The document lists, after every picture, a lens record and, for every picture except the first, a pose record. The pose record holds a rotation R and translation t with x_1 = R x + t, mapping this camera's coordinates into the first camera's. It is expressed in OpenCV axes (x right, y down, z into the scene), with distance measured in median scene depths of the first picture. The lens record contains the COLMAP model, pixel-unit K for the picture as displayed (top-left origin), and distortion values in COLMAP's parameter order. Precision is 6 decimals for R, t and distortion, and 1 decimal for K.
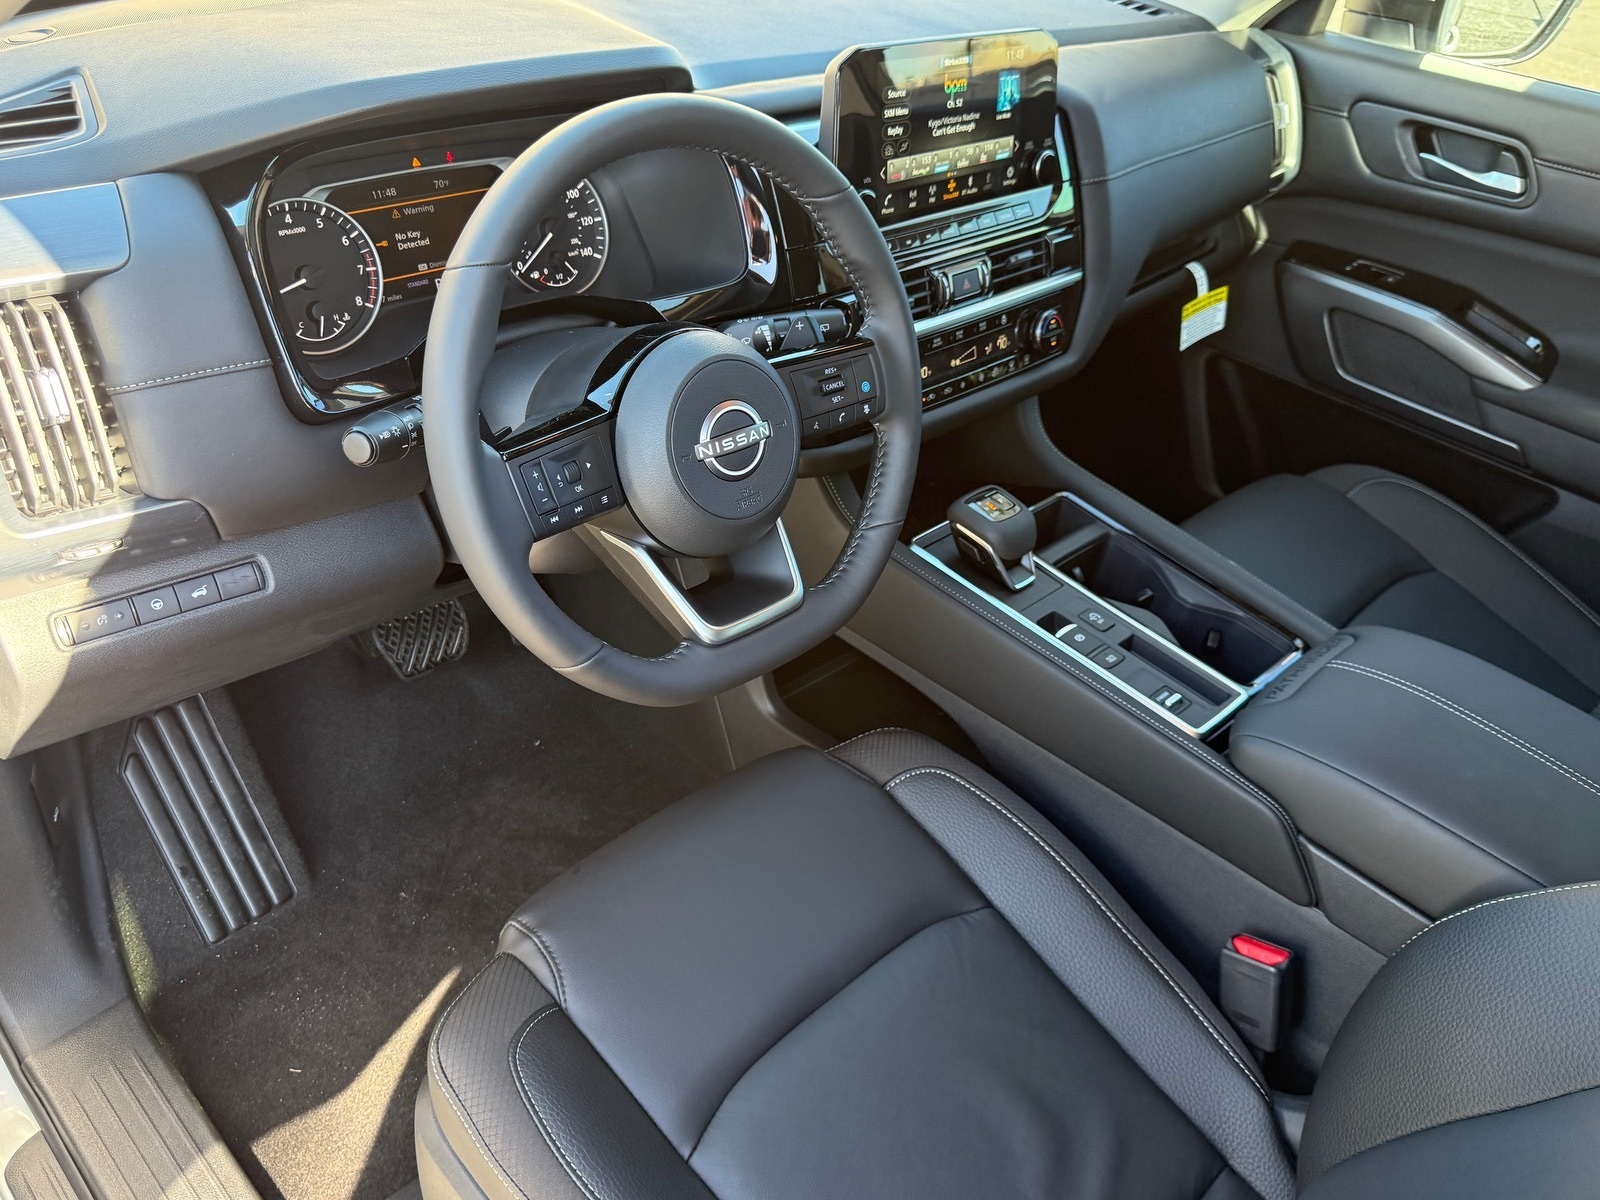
lens RADIAL K [[1234.1, 0, 798.1], [0, 1234.1, 635.7], [0, 0, 1]] dist [0.056353, -0.124632]
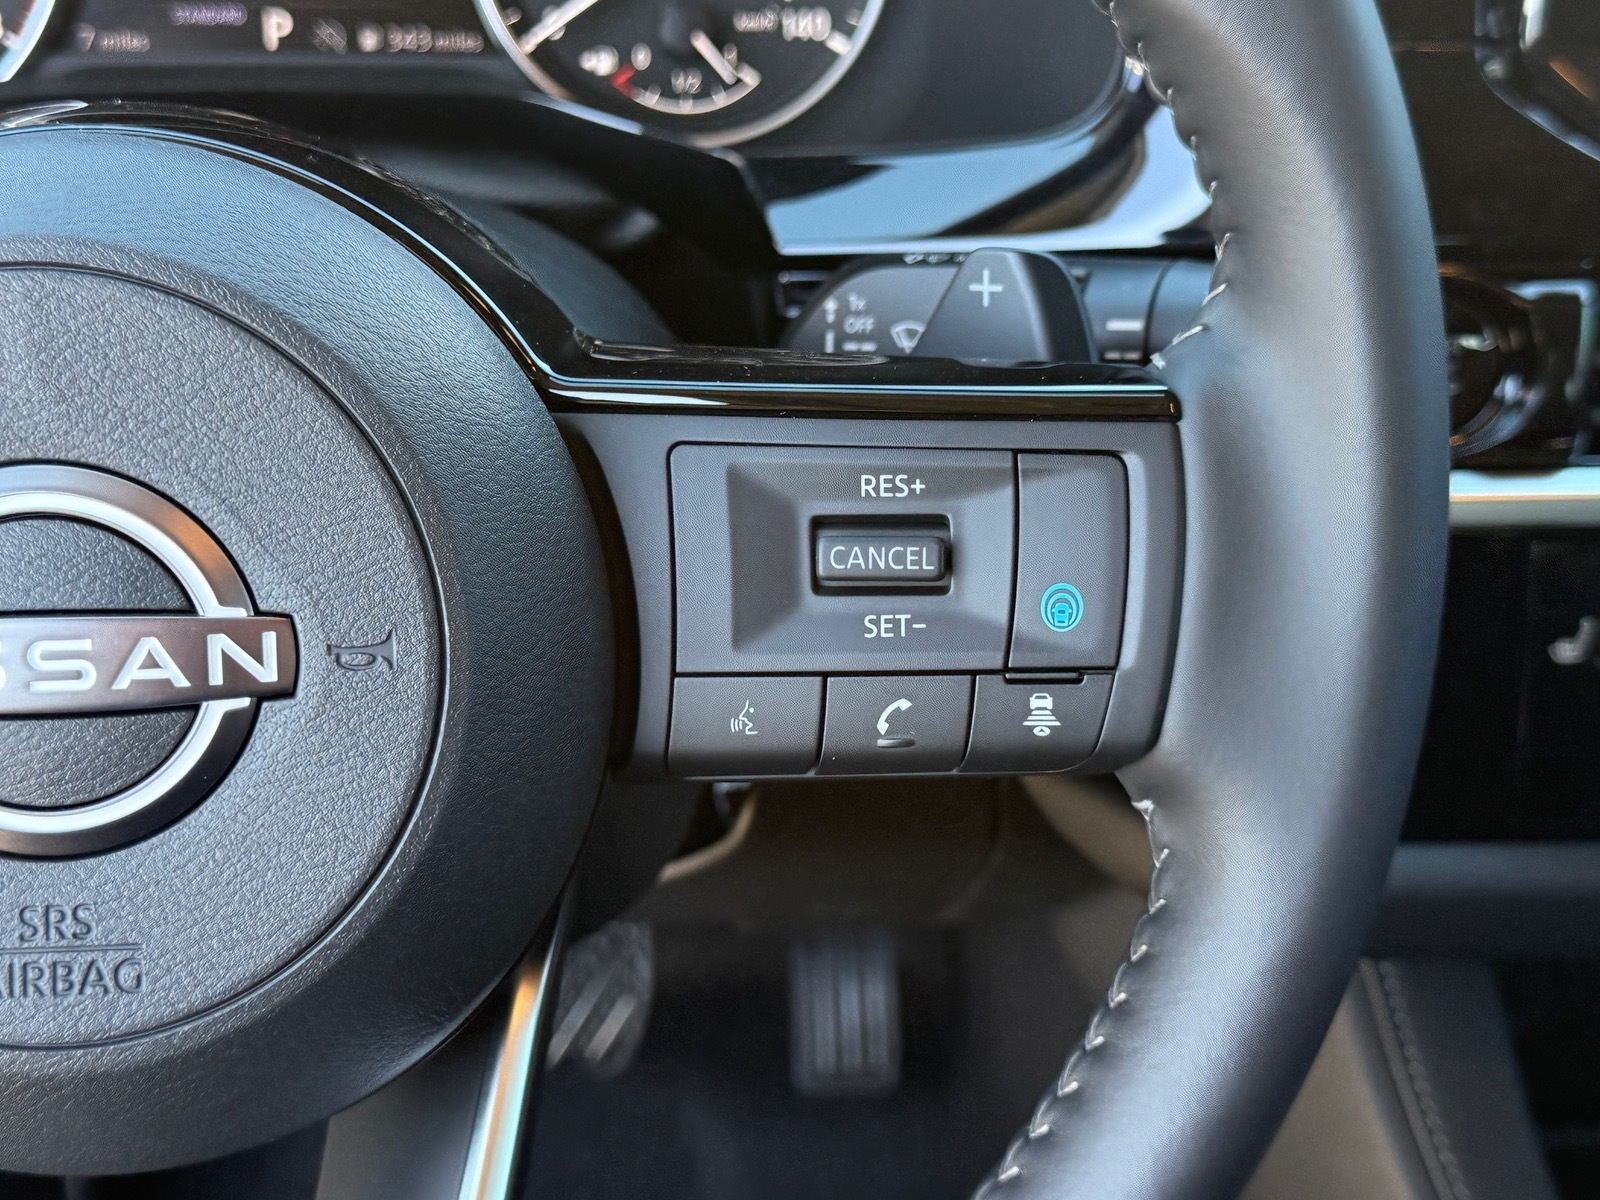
lens RADIAL K [[2191.6, 0, 800.0], [0, 2191.6, 600.0], [0, 0, 1]] dist [0.205288, -0.637483]
pose [[0.787952, 0.244030, -0.565314, 0.175411], [-0.330429, 0.942296, -0.053800, -0.139301], [0.519565, 0.229188, 0.823119, 0.559676]]
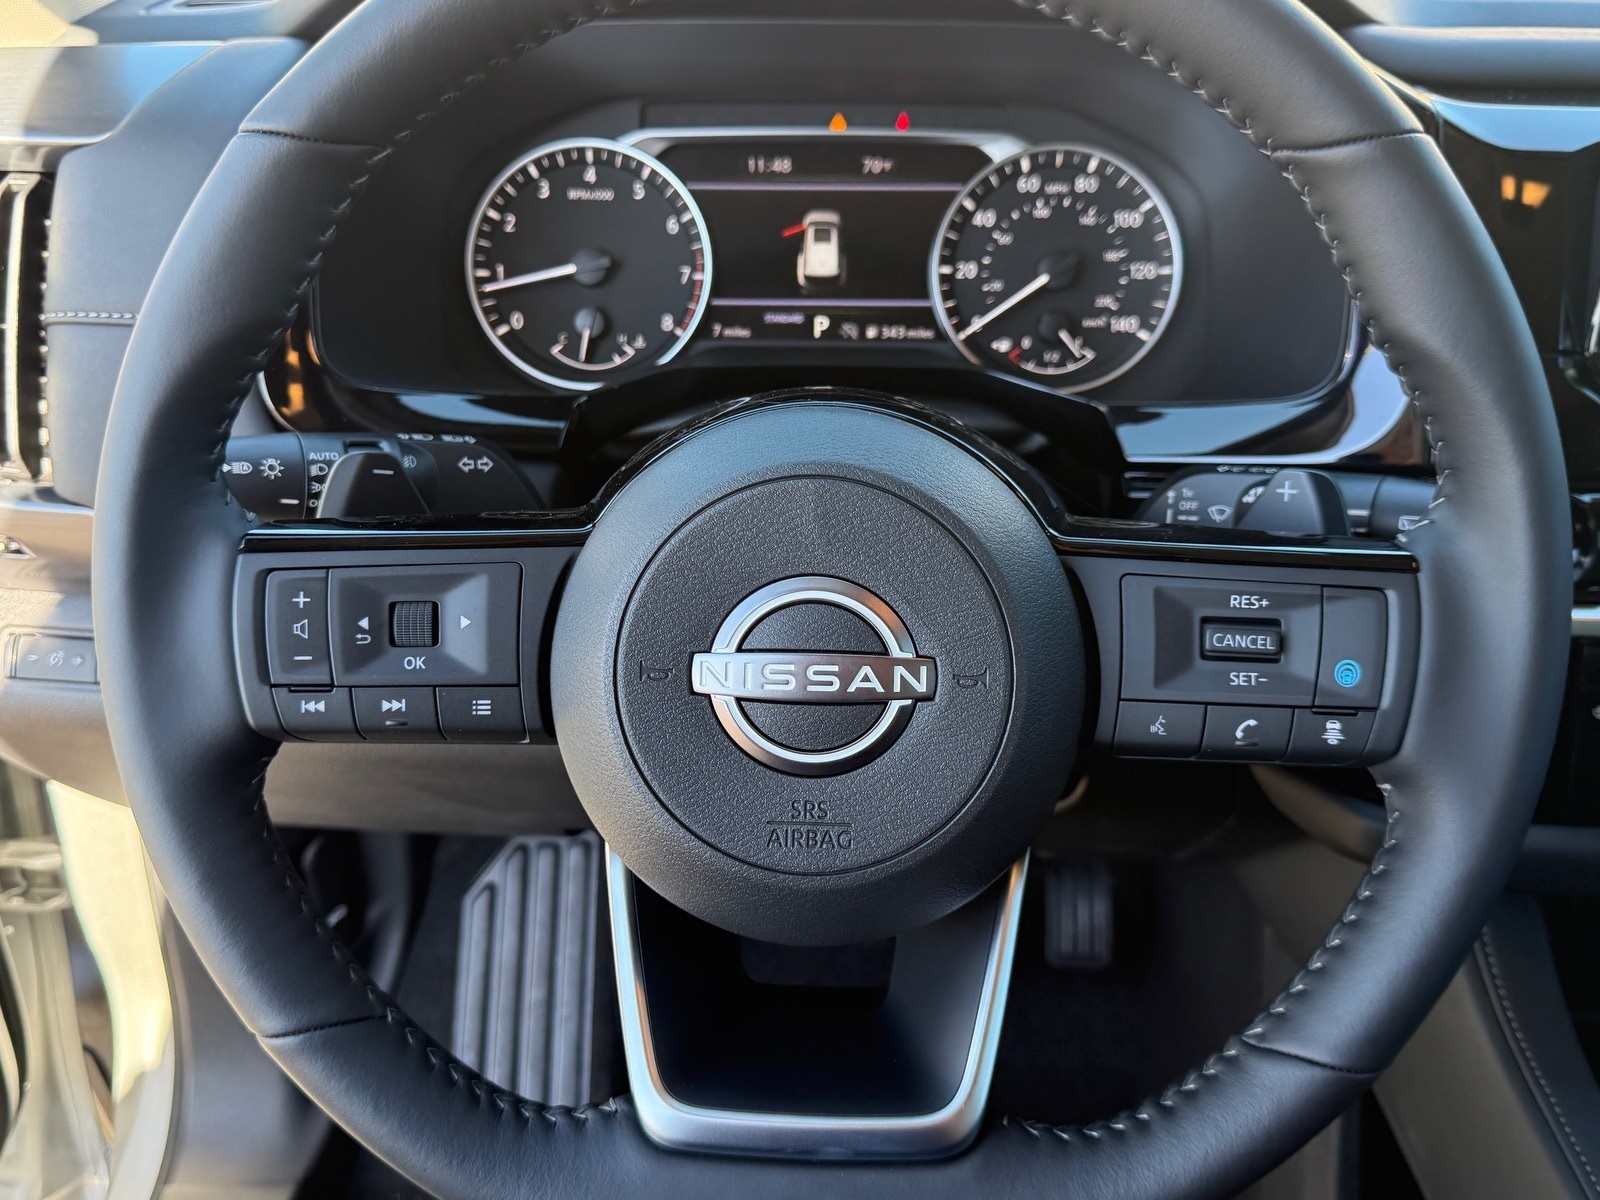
lens RADIAL K [[1420.5, 0, 800.0], [0, 1420.5, 600.0], [0, 0, 1]] dist [0.149138, -0.353338]
pose [[0.694892, 0.252165, -0.673452, 0.174811], [-0.376363, 0.925529, -0.041793, -0.118511], [0.612761, 0.282504, 0.738048, 0.480139]]
